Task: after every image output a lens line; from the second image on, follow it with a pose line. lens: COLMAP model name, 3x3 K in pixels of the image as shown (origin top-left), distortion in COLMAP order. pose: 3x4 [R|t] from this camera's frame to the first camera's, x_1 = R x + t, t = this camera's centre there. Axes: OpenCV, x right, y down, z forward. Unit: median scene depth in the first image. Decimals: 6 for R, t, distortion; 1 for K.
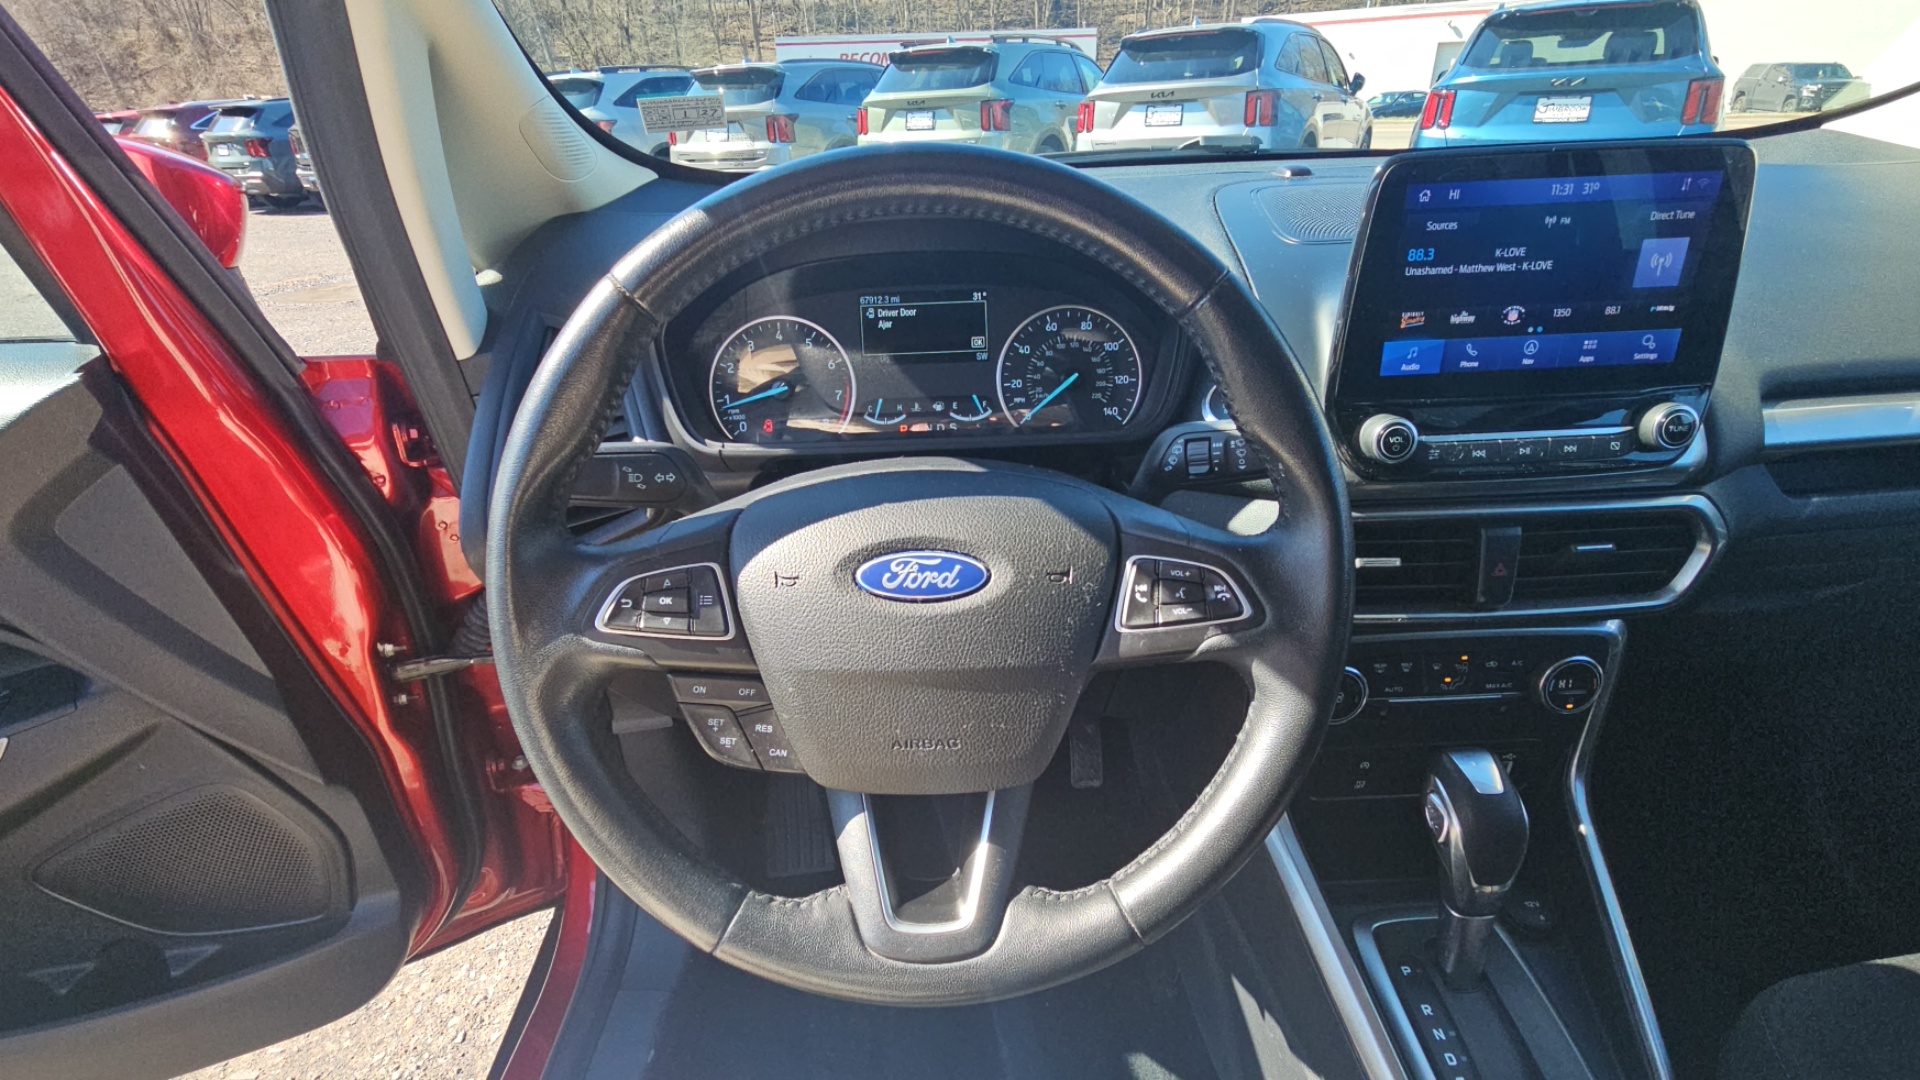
lens RADIAL K [[869.5, 0, 959.6], [0, 869.5, 532.2], [0, 0, 1]] dist [0.020786, -0.011542]
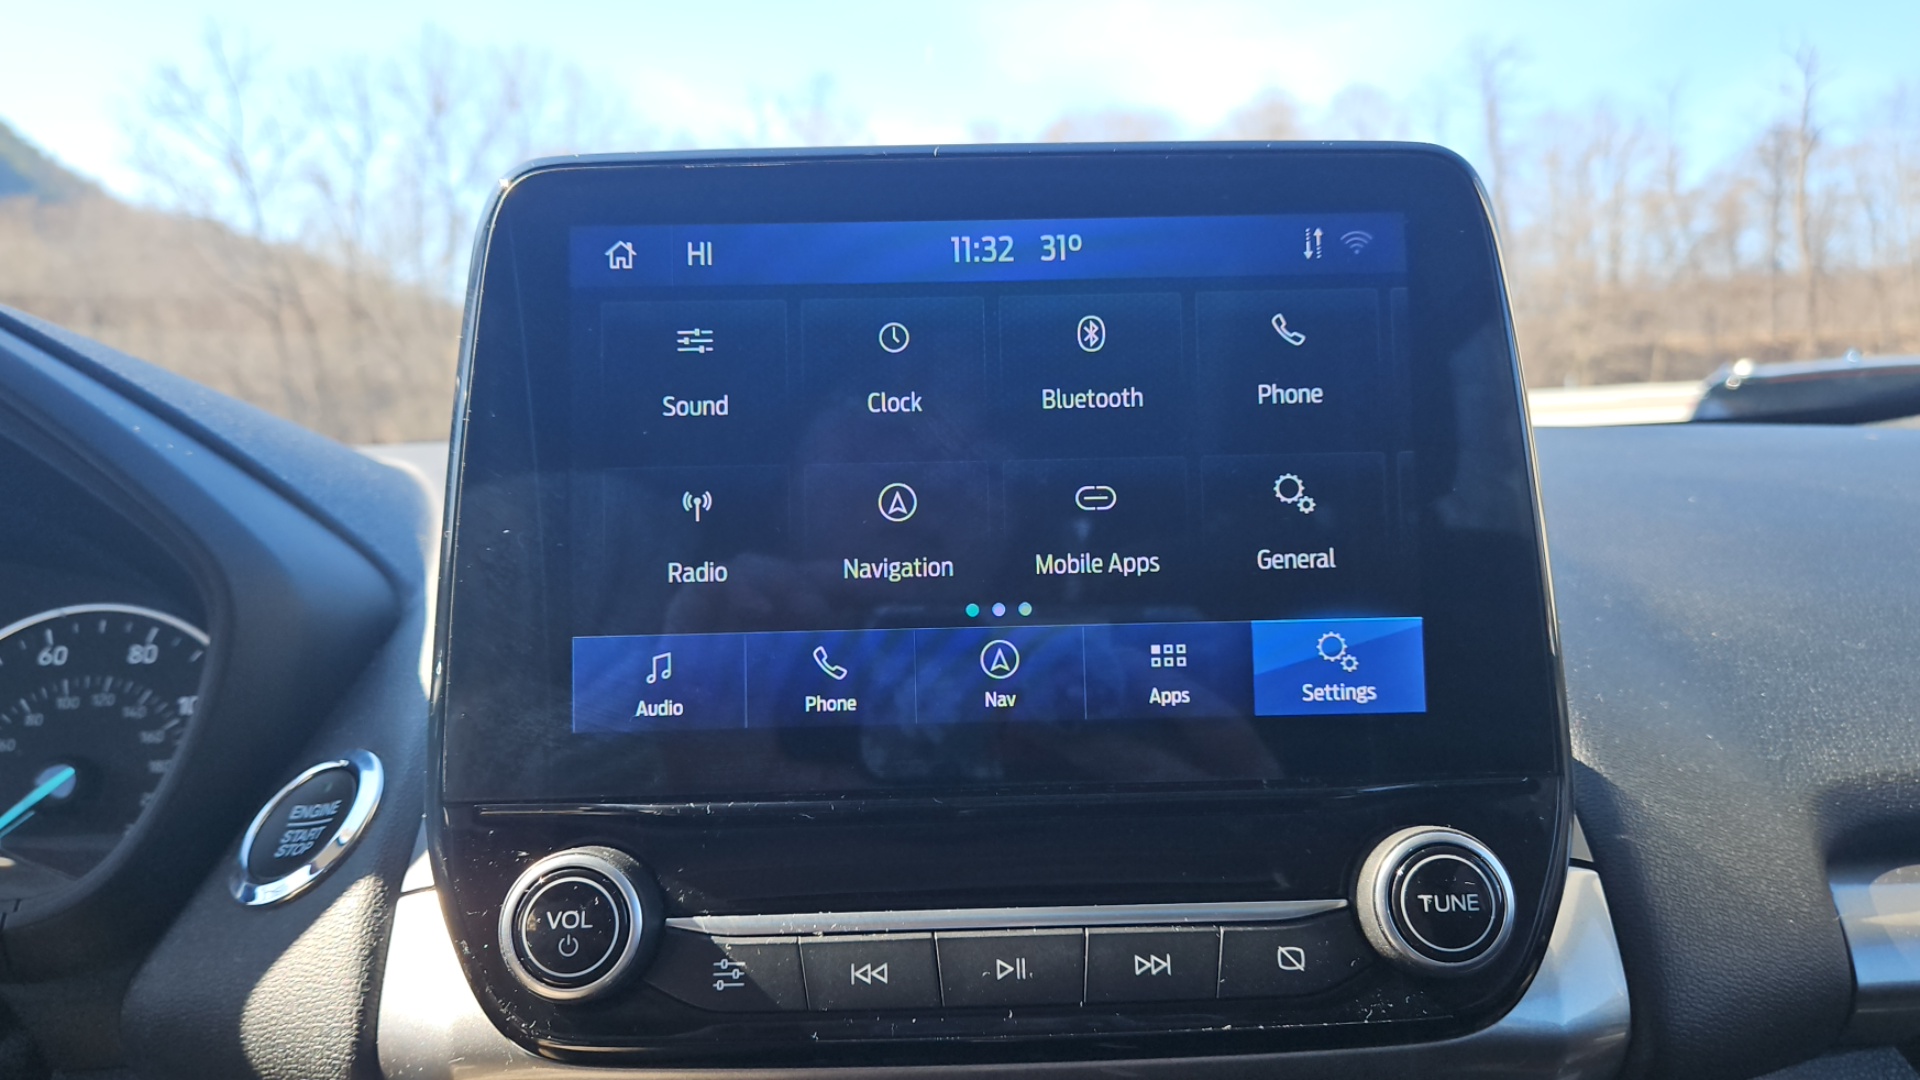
lens RADIAL K [[1443.0, 0, 954.4], [0, 1443.0, 532.8], [0, 0, 1]] dist [0.051605, -0.044234]
pose [[0.999769, 0.011840, -0.017937, 0.608472], [-0.018381, 0.903560, -0.428068, -0.007995], [0.011138, 0.428298, 0.903569, 0.428712]]
